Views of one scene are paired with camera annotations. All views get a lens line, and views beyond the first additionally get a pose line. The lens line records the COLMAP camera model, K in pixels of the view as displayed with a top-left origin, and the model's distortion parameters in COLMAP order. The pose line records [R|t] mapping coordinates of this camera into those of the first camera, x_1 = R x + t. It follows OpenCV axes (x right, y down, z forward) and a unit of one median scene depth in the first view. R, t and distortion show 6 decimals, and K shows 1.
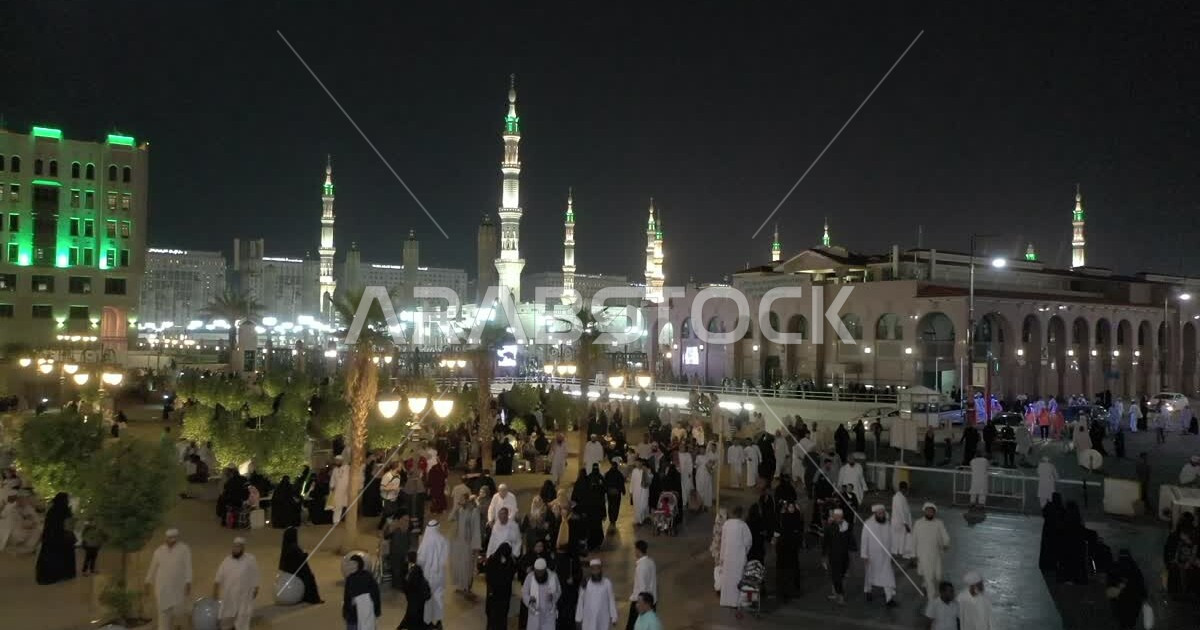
lens RADIAL K [[975.2, 0, 603.5], [0, 975.2, 316.0], [0, 0, 1]] dist [0.002936, 0.002101]
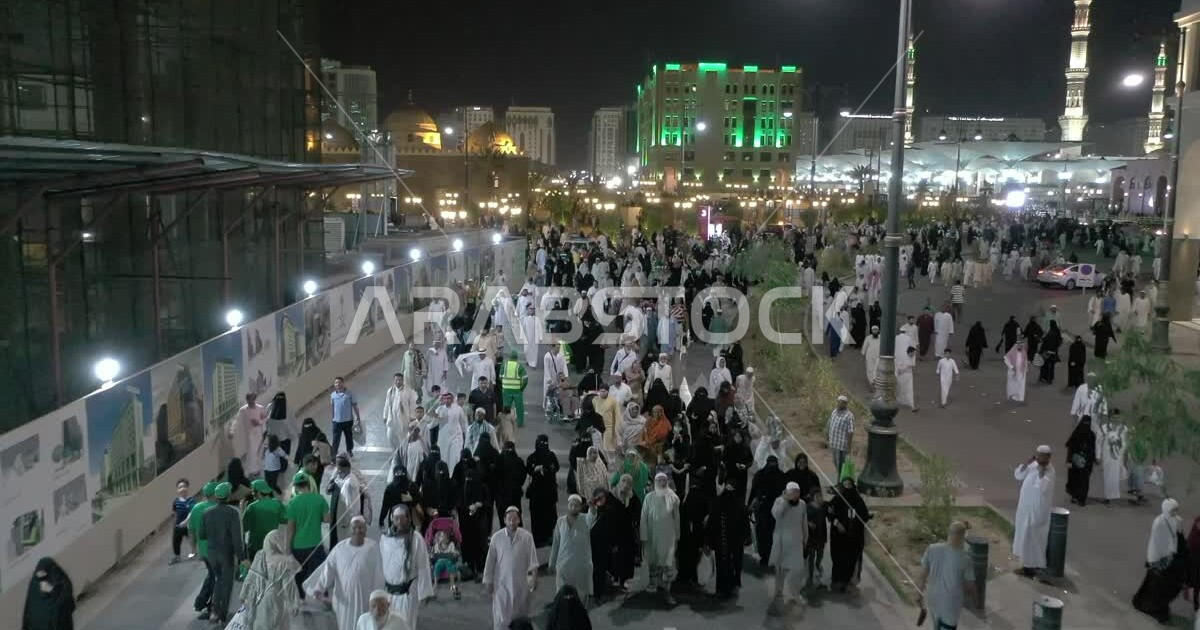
lens RADIAL K [[975.2, 0, 603.5], [0, 975.2, 316.0], [0, 0, 1]] dist [0.002936, 0.002101]
pose [[0.841231, 0.073520, -0.535654, 0.171404], [0.010263, 0.988362, 0.151772, -0.018034], [0.540578, -0.133173, 0.830687, -0.633405]]
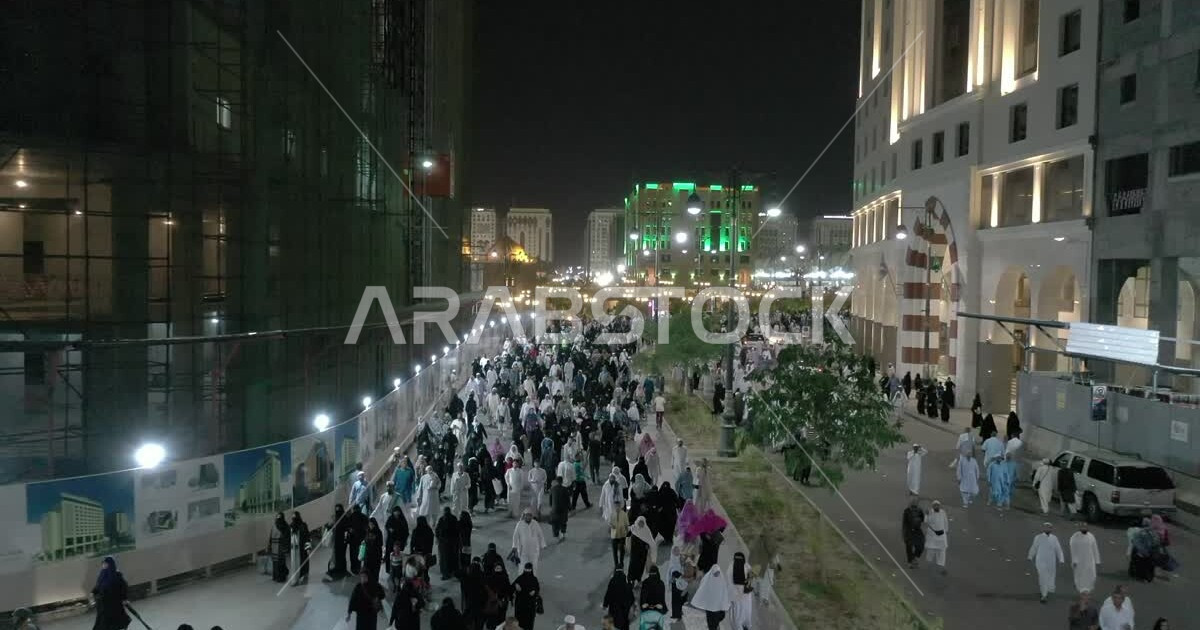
lens RADIAL K [[975.2, 0, 603.5], [0, 975.2, 316.0], [0, 0, 1]] dist [0.002936, 0.002101]
pose [[0.843478, 0.023987, -0.536628, 0.358072], [0.007910, 0.998340, 0.057058, -0.031737], [0.537106, -0.052372, 0.841888, -0.905063]]
